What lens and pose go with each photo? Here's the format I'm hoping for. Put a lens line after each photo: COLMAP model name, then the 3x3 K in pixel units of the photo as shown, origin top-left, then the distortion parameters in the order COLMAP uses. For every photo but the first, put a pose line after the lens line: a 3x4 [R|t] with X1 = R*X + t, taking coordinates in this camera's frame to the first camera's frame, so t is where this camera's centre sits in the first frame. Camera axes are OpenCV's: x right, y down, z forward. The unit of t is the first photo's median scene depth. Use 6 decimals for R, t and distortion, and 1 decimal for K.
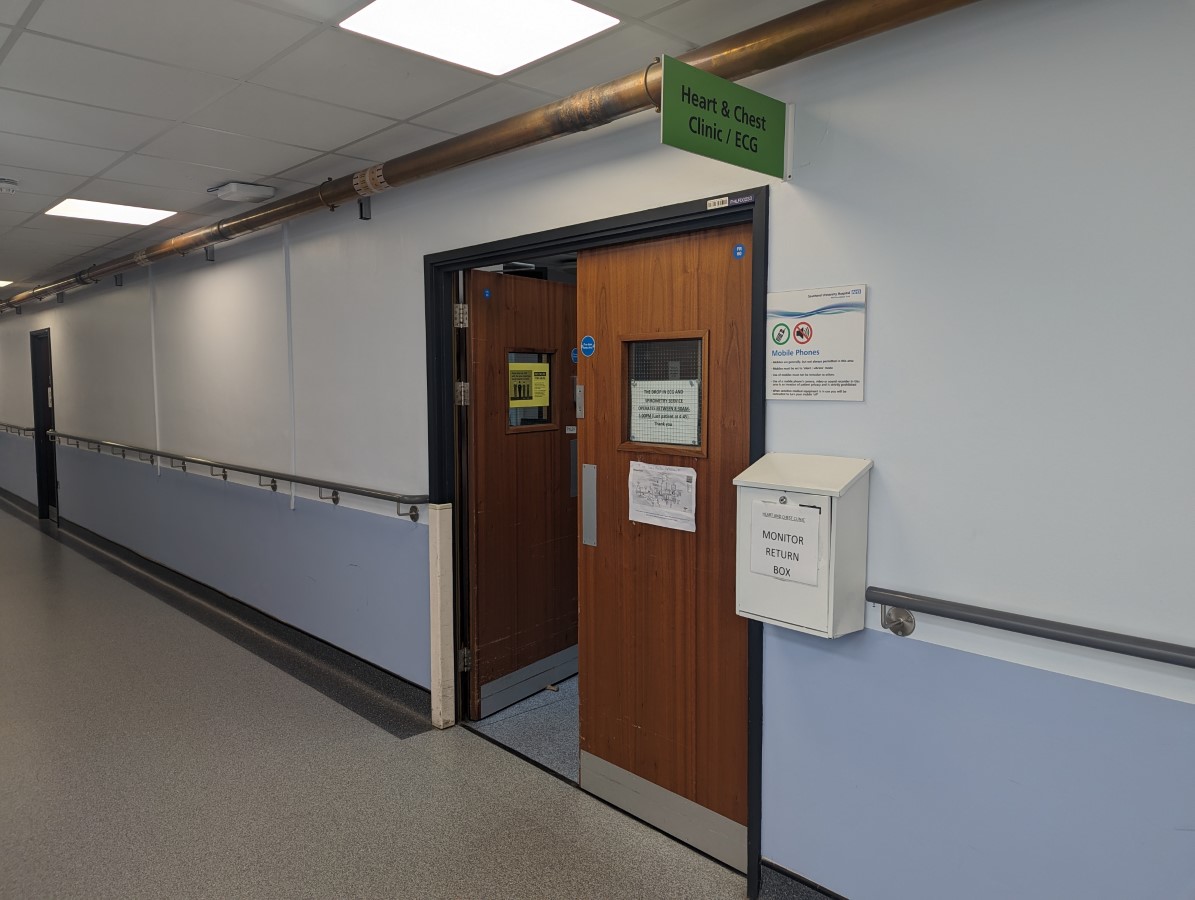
lens RADIAL K [[838.5, 0, 597.5], [0, 838.5, 450.0], [0, 0, 1]] dist [0.080354, -0.084792]
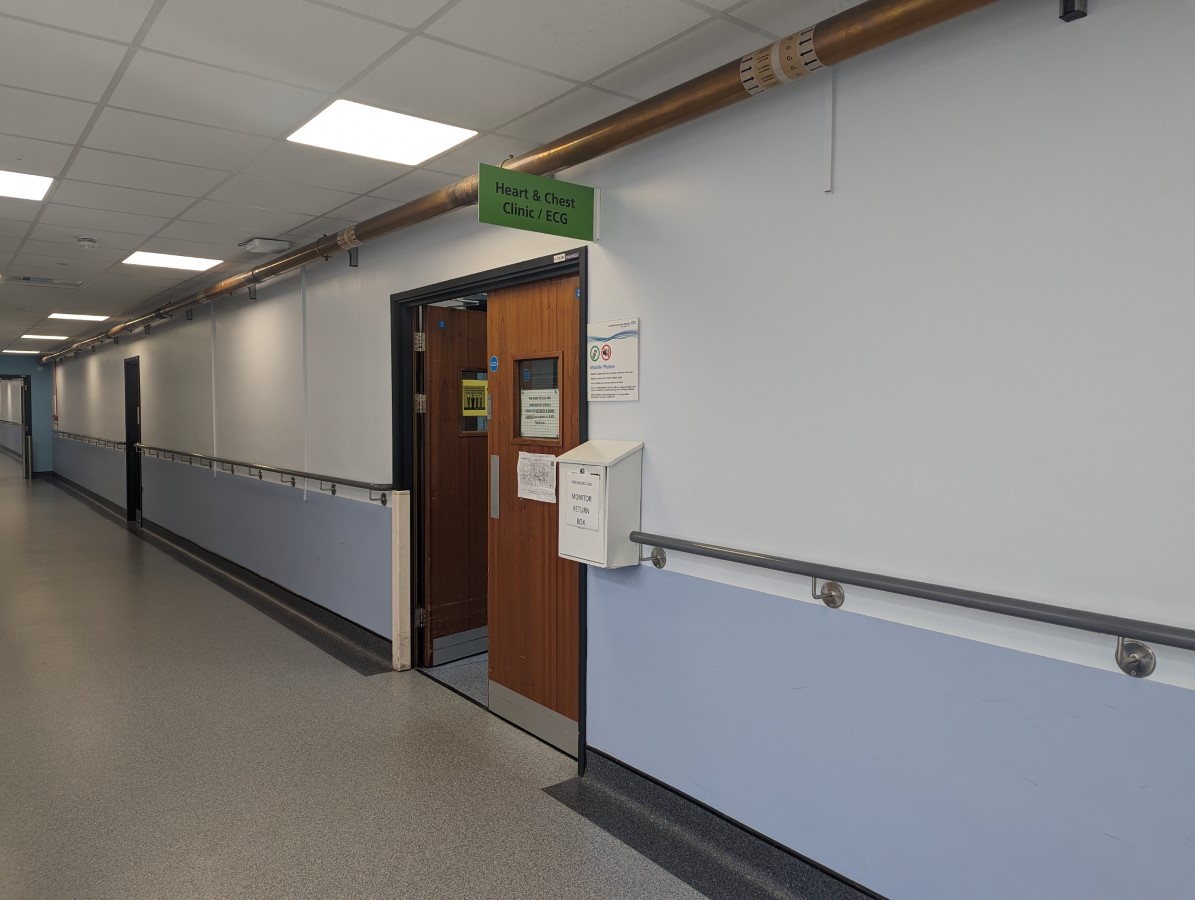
lens RADIAL K [[840.0, 0, 593.5], [0, 840.0, 455.1], [0, 0, 1]] dist [0.117439, -0.146721]
pose [[0.994621, 0.011041, -0.102993, 0.289044], [-0.014206, 0.999448, -0.030043, 0.056385], [0.102605, 0.031344, 0.994228, -0.290423]]
